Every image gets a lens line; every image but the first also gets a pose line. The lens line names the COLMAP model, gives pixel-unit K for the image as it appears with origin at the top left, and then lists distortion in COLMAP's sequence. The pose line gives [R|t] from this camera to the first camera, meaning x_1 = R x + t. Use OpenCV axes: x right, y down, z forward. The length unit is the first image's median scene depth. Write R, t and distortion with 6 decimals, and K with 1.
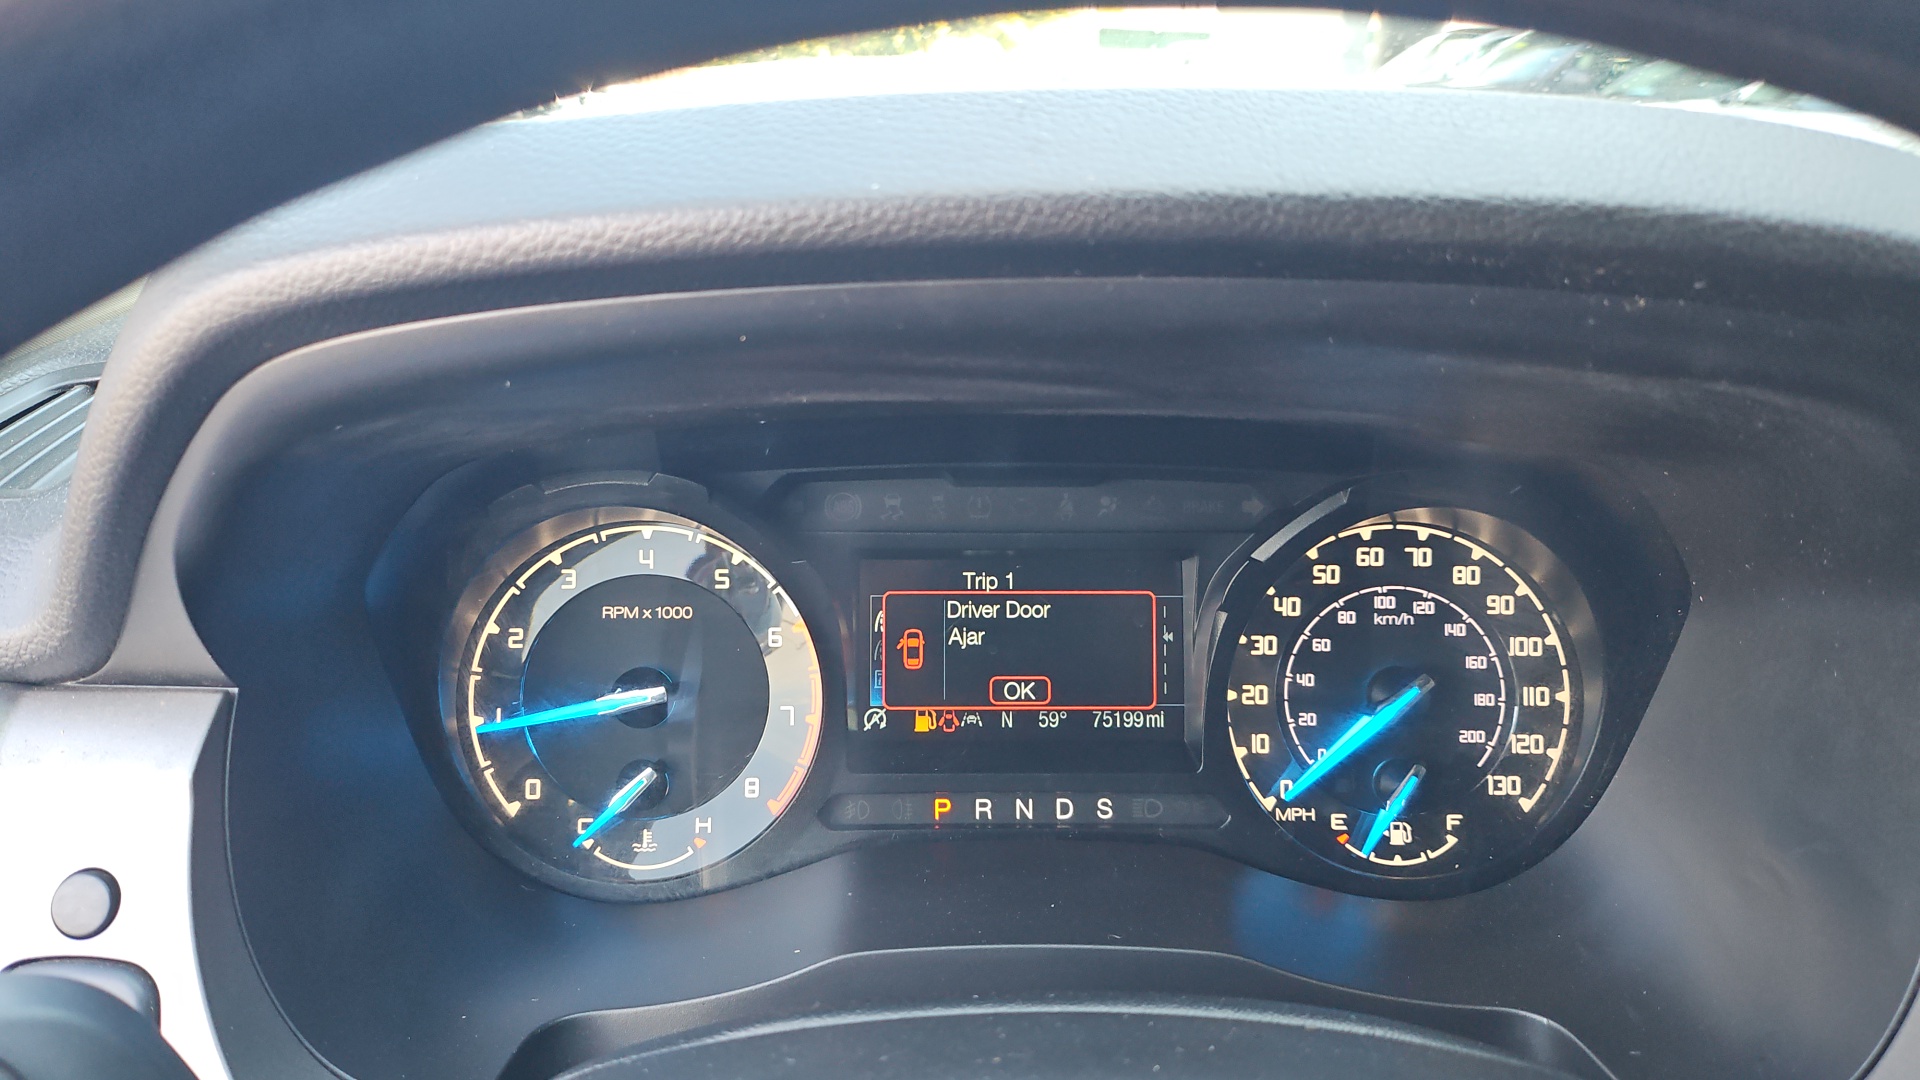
lens RADIAL K [[1357.4, 0, 963.2], [0, 1357.4, 528.7], [0, 0, 1]] dist [0.038711, -0.043634]
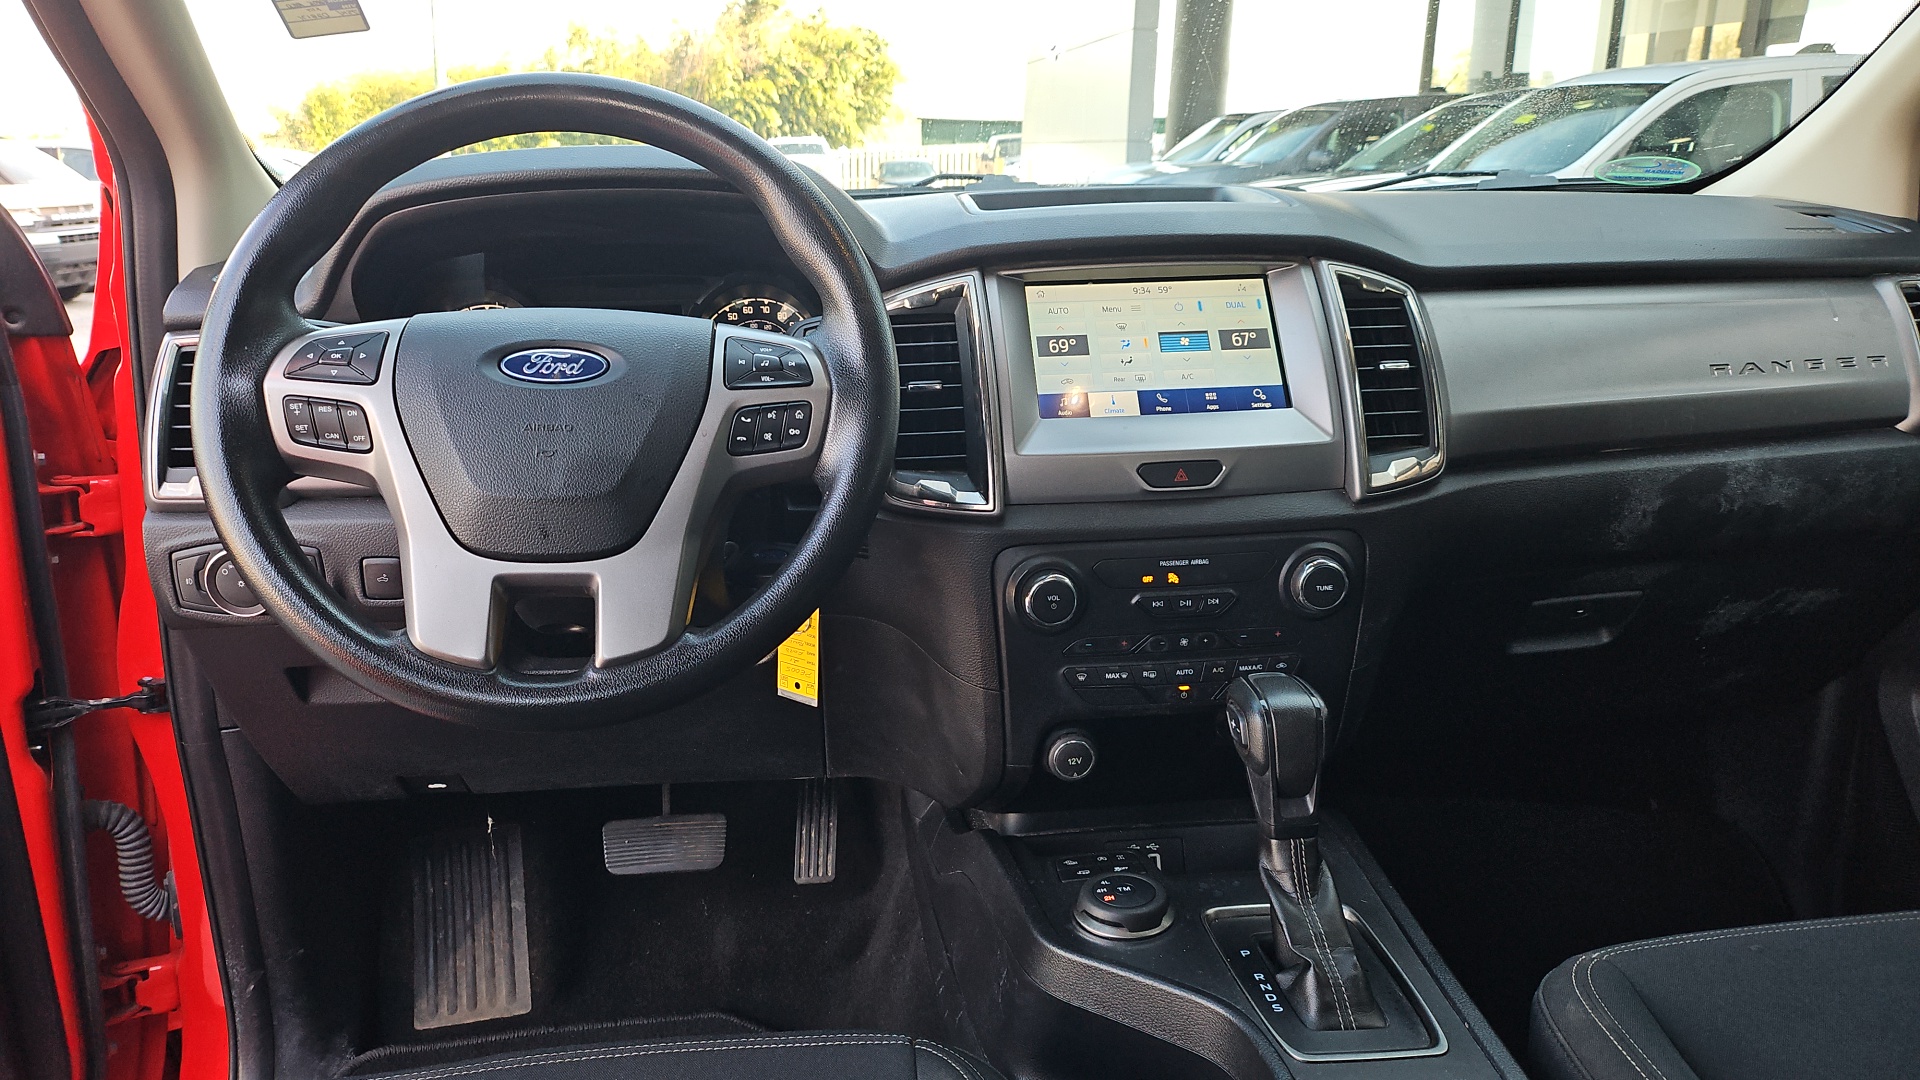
lens RADIAL K [[1357.4, 0, 963.2], [0, 1357.4, 528.7], [0, 0, 1]] dist [0.038711, -0.043634]
pose [[0.993463, -0.047454, 0.103819, 0.430387], [0.053461, 0.997006, -0.055862, 0.664600], [-0.100858, 0.061047, 0.993026, -1.865123]]
